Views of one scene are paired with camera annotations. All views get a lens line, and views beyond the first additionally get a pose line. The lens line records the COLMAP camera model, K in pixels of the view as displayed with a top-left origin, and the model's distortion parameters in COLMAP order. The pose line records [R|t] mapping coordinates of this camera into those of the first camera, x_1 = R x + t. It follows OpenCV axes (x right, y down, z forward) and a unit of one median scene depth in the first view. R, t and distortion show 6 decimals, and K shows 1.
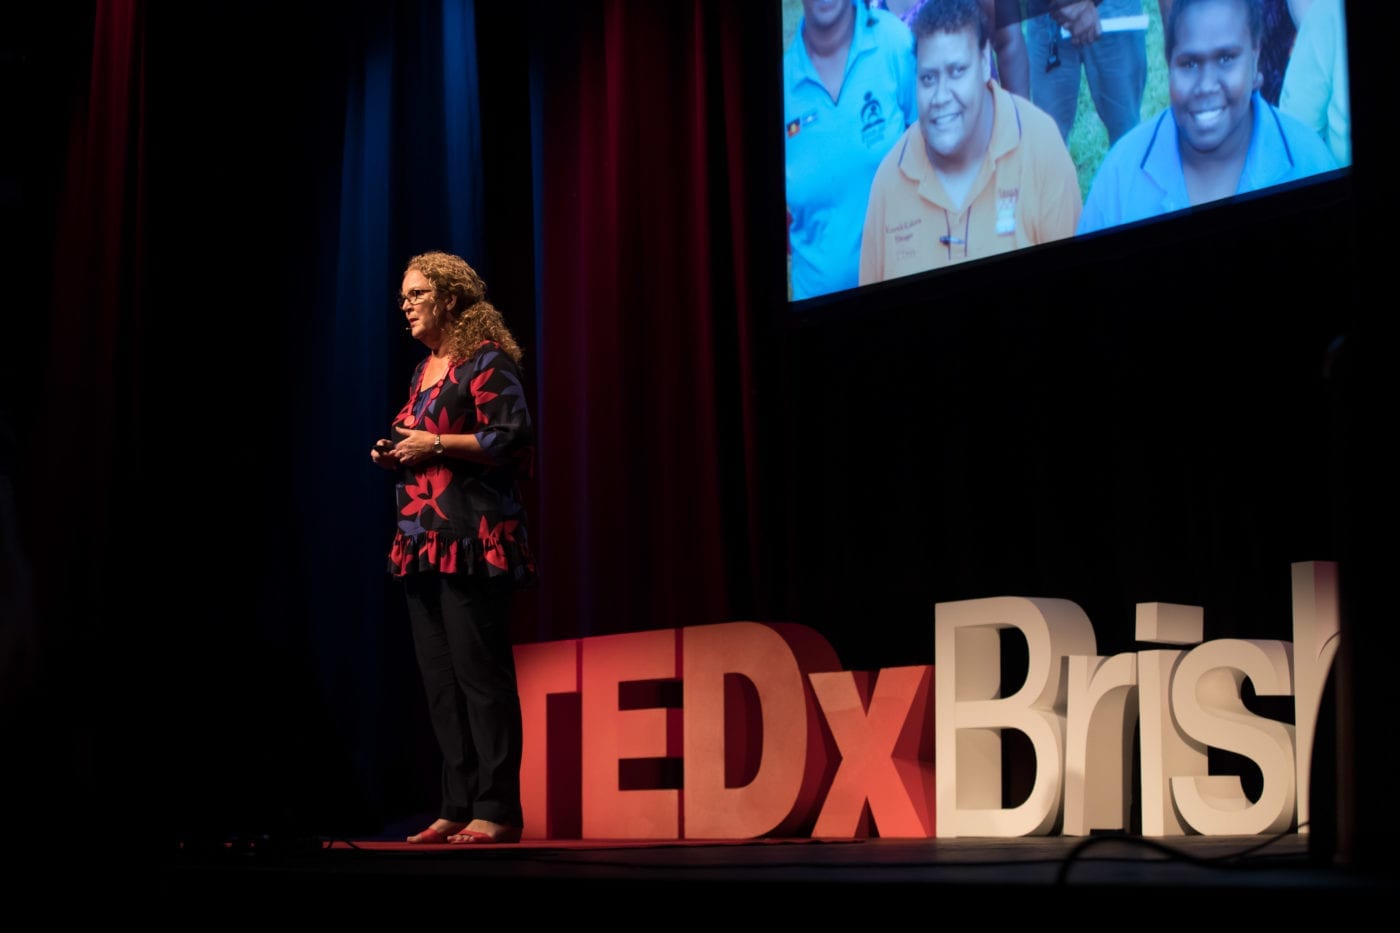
lens RADIAL K [[2993.4, 0, 701.7], [0, 2993.4, 467.5], [0, 0, 1]] dist [-0.062339, 0.000000]
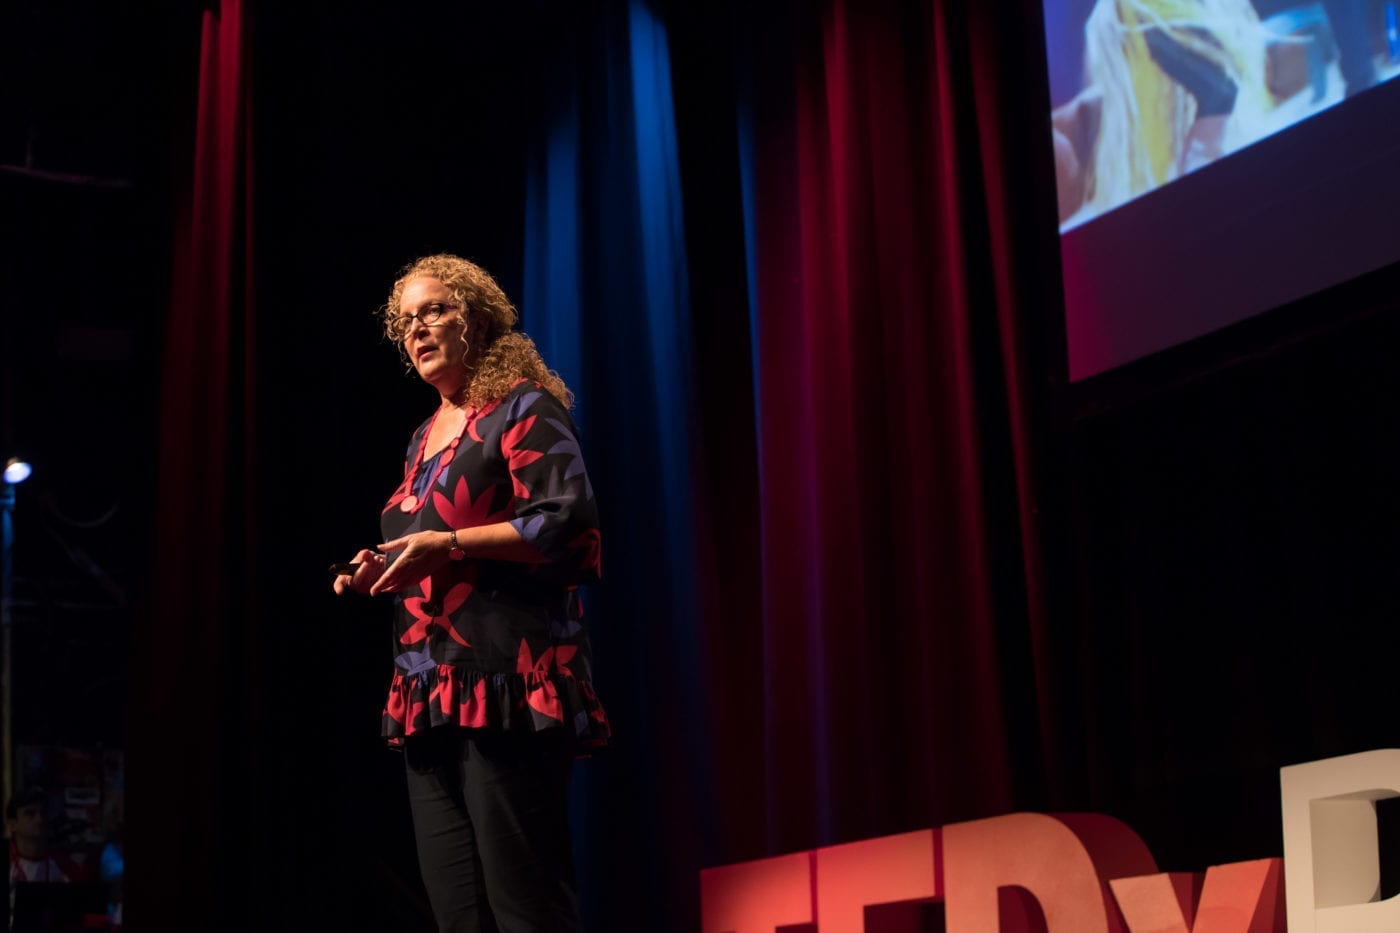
lens RADIAL K [[2993.4, 0, 696.3], [0, 2993.4, 467.3], [0, 0, 1]] dist [-0.062339, 0.000000]
pose [[0.987046, -0.060267, -0.148688, 0.062472], [0.046966, 0.994706, -0.091398, 0.040020], [0.153409, 0.083231, 0.984651, 0.358439]]
